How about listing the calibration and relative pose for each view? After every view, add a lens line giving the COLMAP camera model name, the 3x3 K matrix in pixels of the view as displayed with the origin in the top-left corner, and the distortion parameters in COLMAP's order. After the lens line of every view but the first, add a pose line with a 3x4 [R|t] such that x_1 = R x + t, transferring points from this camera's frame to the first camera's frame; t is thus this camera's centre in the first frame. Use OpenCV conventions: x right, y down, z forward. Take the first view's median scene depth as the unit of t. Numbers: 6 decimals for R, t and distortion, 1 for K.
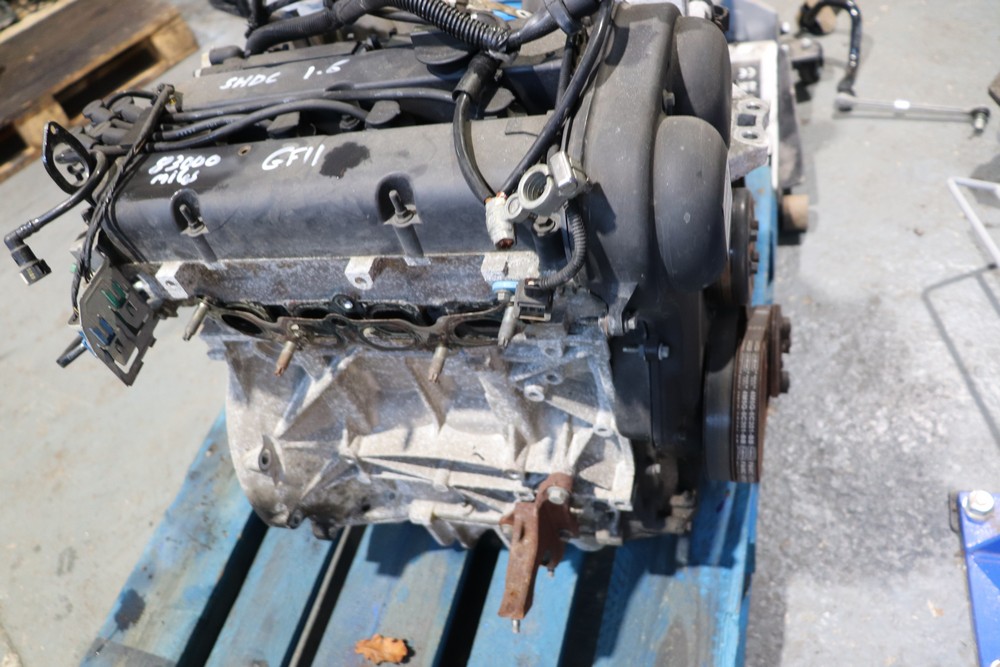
lens RADIAL K [[820.9, 0, 484.5], [0, 820.9, 342.7], [0, 0, 1]] dist [-0.161469, 0.122899]
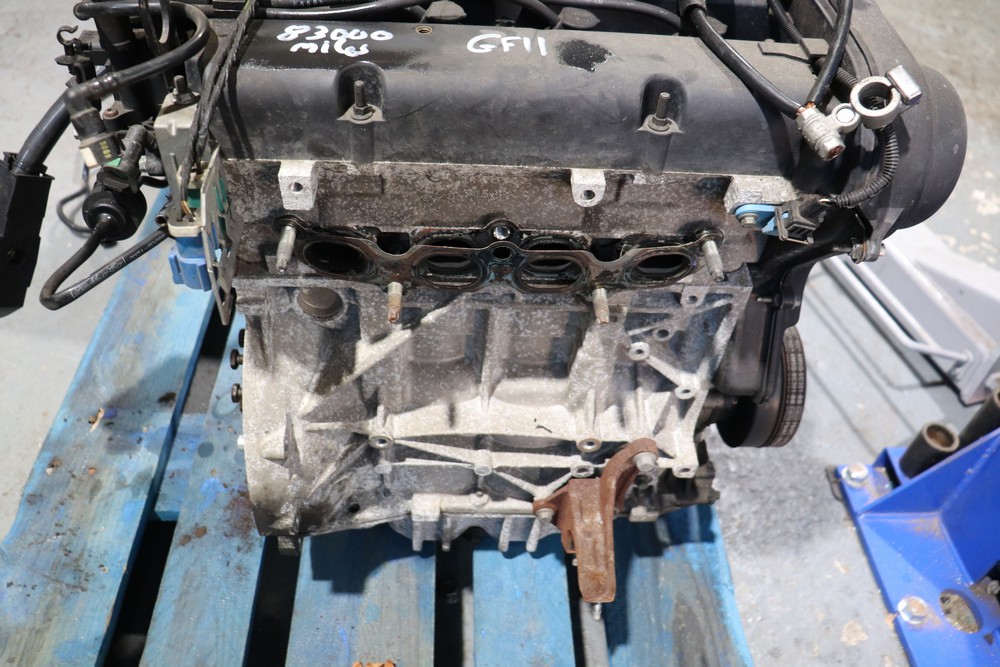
lens RADIAL K [[820.9, 0, 498.4], [0, 820.9, 332.1], [0, 0, 1]] dist [-0.161469, 0.122899]
pose [[0.902940, 0.022616, 0.429172, -0.425750], [0.006671, 0.997757, -0.066613, 0.088500], [-0.429716, 0.063011, 0.900763, 0.192178]]
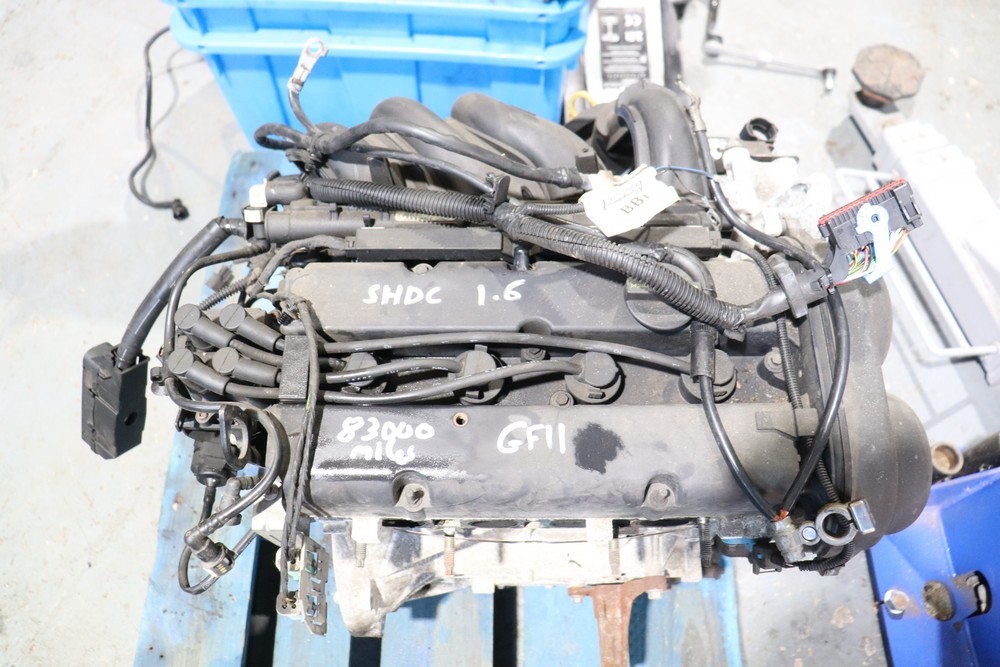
lens RADIAL K [[820.9, 0, 493.6], [0, 820.9, 335.0], [0, 0, 1]] dist [-0.161469, 0.122899]
pose [[0.936132, -0.117520, 0.331431, -0.424295], [0.029930, 0.965711, 0.257887, -0.433676], [-0.350373, -0.231497, 0.907550, 0.101656]]
